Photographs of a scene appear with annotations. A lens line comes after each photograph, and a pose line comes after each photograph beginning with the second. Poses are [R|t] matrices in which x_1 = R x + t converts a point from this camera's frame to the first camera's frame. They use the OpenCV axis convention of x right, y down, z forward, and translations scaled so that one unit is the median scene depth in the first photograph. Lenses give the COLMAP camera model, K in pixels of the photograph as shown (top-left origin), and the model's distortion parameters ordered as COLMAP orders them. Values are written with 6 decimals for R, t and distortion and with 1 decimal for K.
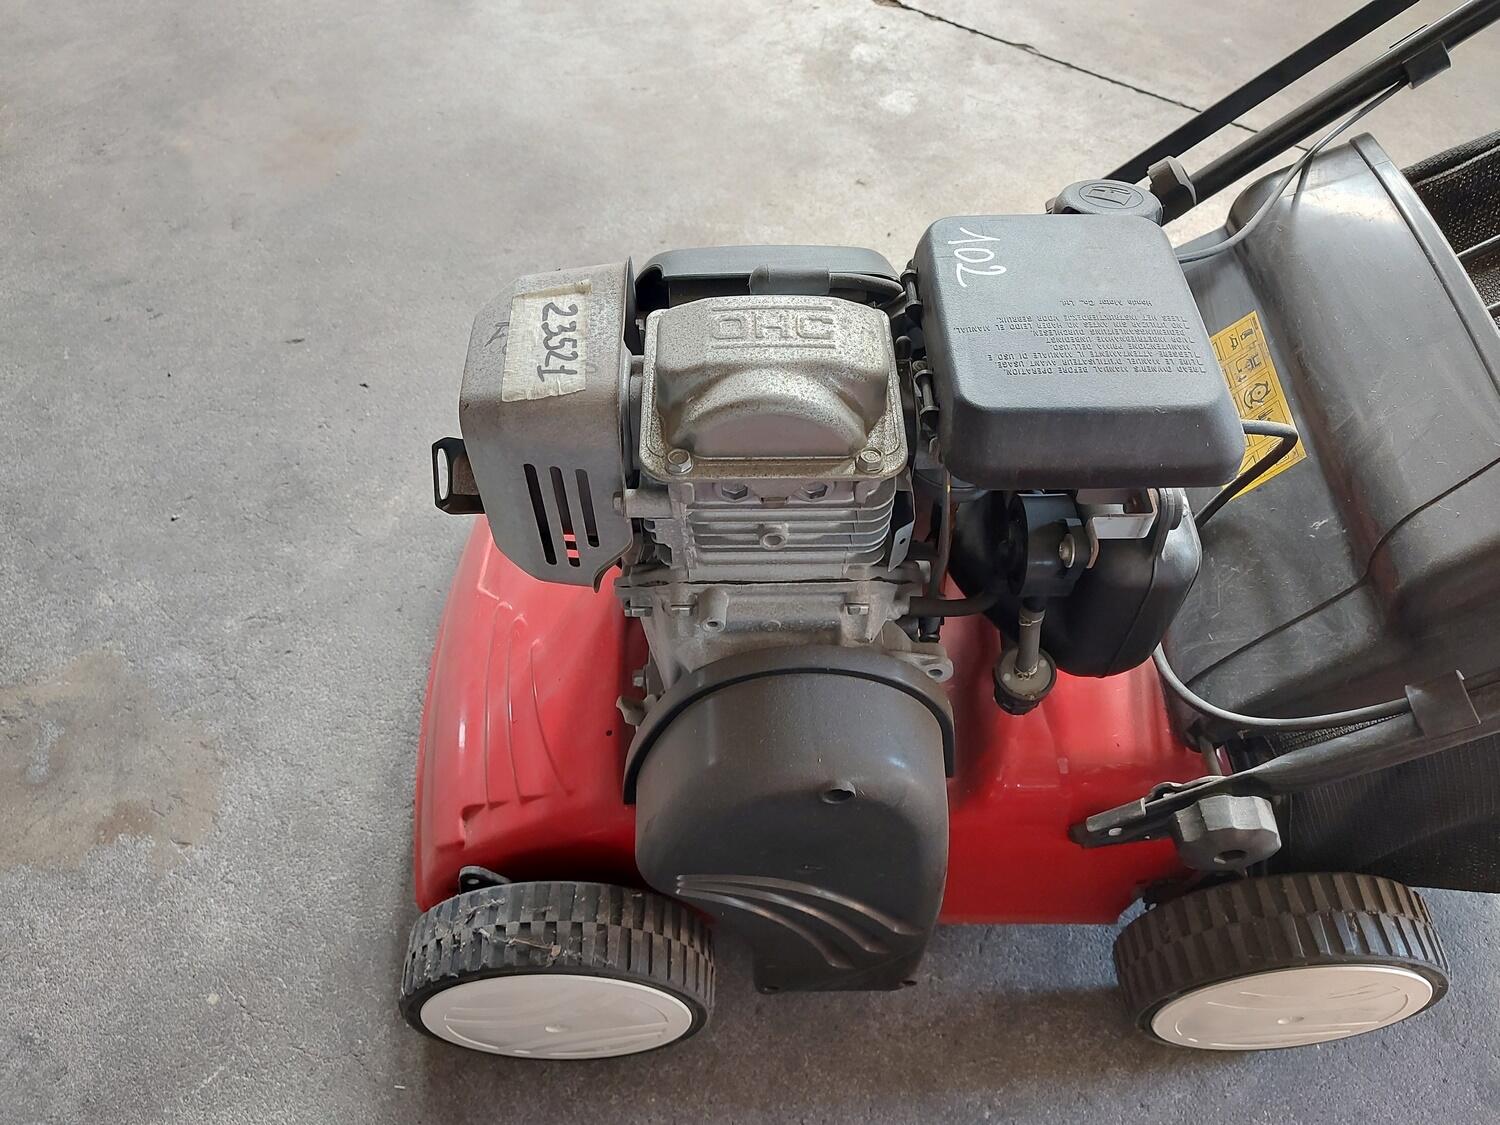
lens RADIAL K [[1095.3, 0, 755.9], [0, 1095.3, 574.9], [0, 0, 1]] dist [0.057197, -0.063933]
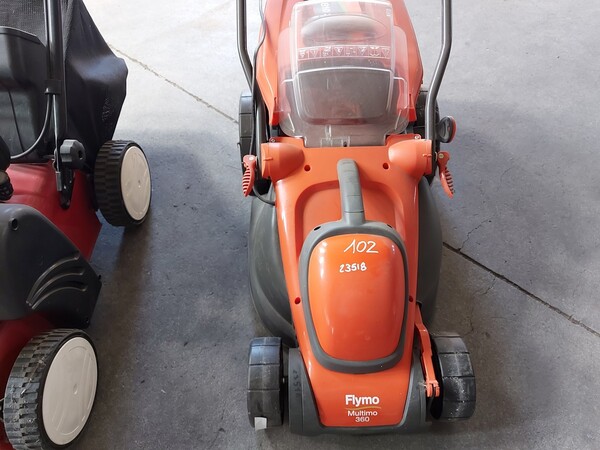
lens RADIAL K [[438.1, 0, 302.4], [0, 438.1, 229.9], [0, 0, 1]] dist [0.057197, -0.063933]
pose [[0.023695, -0.811977, 0.583209, -0.511754], [0.796271, 0.368062, 0.480086, 0.203967], [-0.604476, 0.453017, 0.655274, -0.220317]]
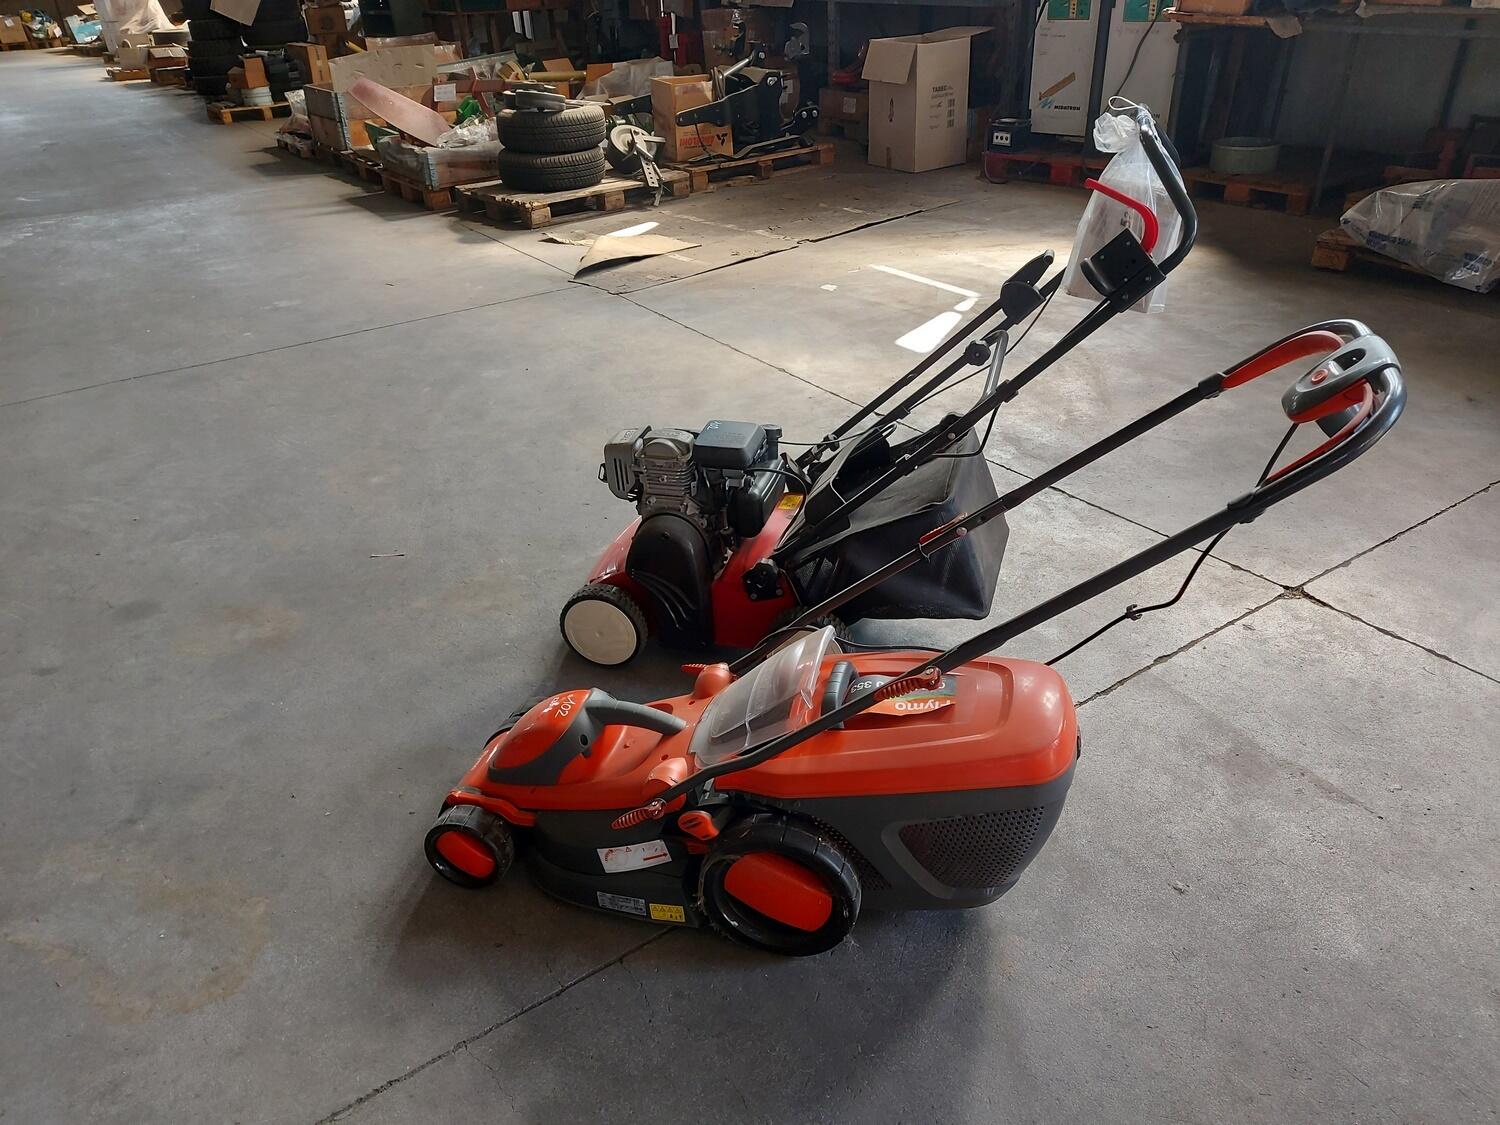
lens RADIAL K [[1075.3, 0, 758.7], [0, 1075.3, 576.3], [0, 0, 1]] dist [0.101364, -0.119775]
pose [[0.958004, 0.102361, -0.267864, 1.280633], [-0.193510, 0.920131, -0.340461, 1.395398], [0.211620, 0.377997, 0.901296, -2.173325]]
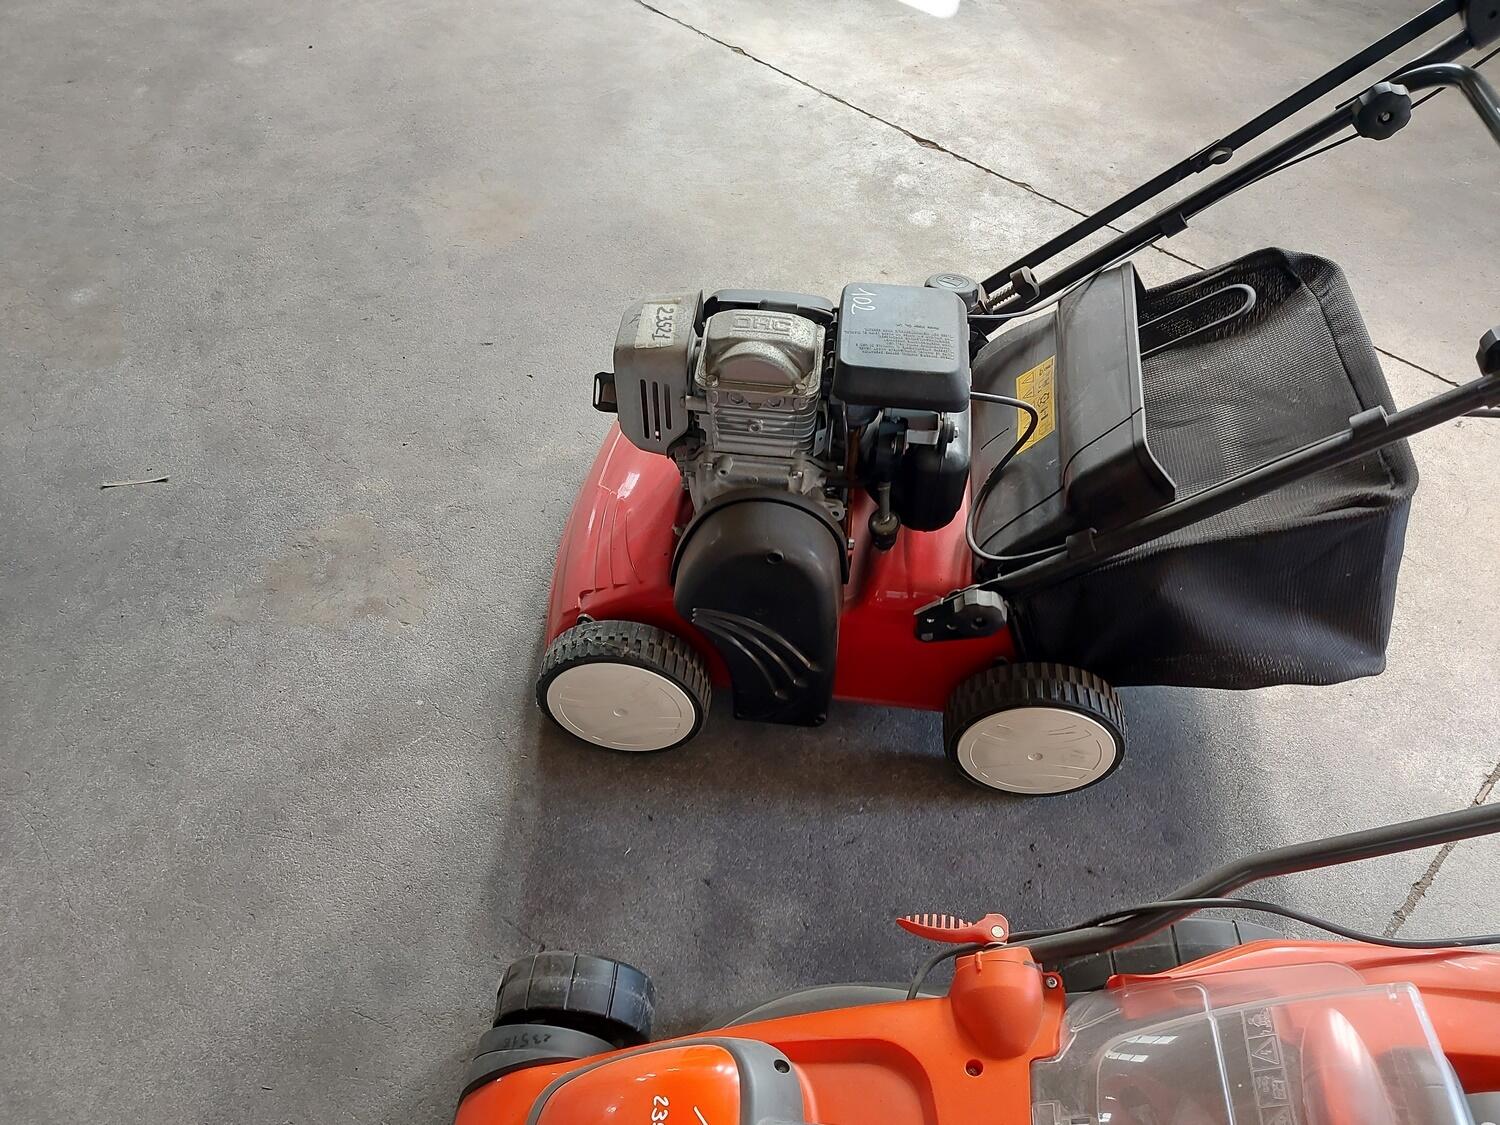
lens RADIAL K [[1075.3, 0, 758.7], [0, 1075.3, 576.3], [0, 0, 1]] dist [0.101364, -0.119775]
pose [[0.992813, 0.100164, -0.065495, 0.146352], [-0.104364, 0.992465, -0.064195, 0.298561], [0.058571, 0.070569, 0.995786, -0.800019]]
